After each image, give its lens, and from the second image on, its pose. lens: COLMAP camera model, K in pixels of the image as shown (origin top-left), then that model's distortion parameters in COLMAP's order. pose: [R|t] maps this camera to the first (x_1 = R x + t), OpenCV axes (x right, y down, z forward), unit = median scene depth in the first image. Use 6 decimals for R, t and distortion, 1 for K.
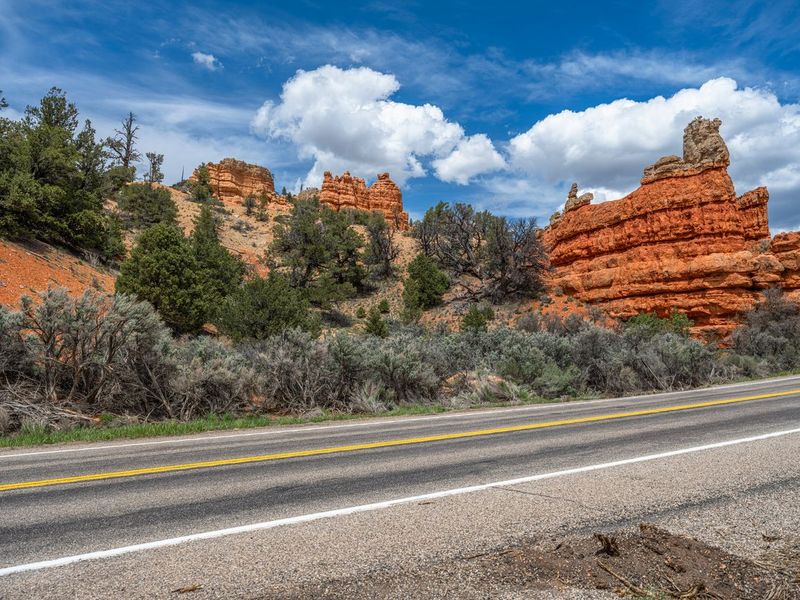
lens RADIAL K [[635.6, 0, 401.9], [0, 635.6, 298.3], [0, 0, 1]] dist [-0.006190, 0.011847]
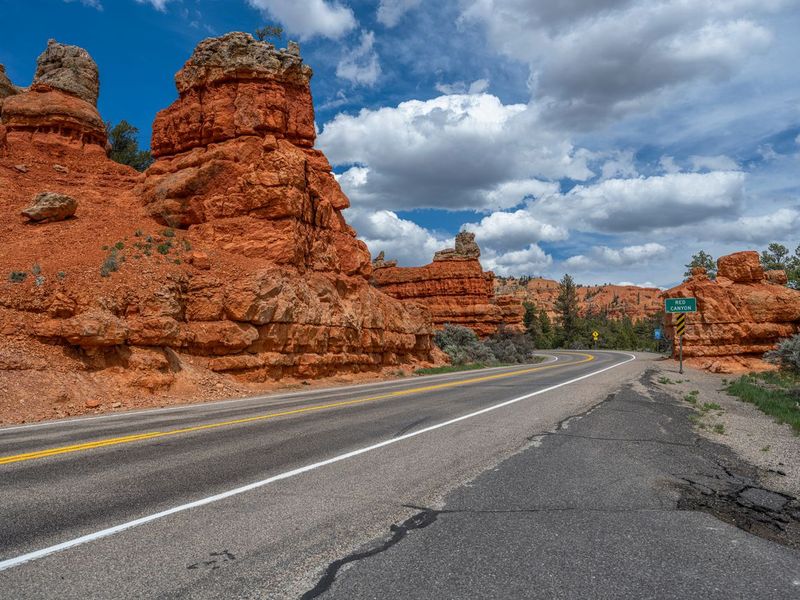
lens RADIAL K [[635.6, 0, 399.9], [0, 635.6, 300.1], [0, 0, 1]] dist [-0.006190, 0.011847]
pose [[0.807060, 0.059477, 0.587466, -0.838470], [-0.048763, 0.998229, -0.034073, -0.003468], [-0.588452, -0.001148, 0.808531, -0.446463]]
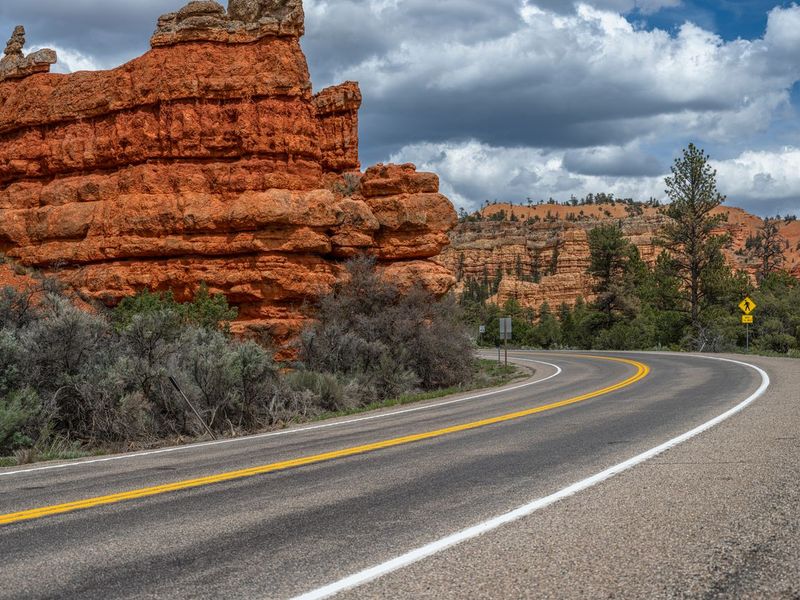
lens RADIAL K [[1226.6, 0, 401.3], [0, 1226.6, 294.6], [0, 0, 1]] dist [-0.020684, 0.000000]
pose [[0.827471, 0.041369, 0.559983, -0.008629], [-0.053081, 0.998579, 0.004665, 0.009480], [-0.558994, -0.033584, 0.828491, 0.050561]]
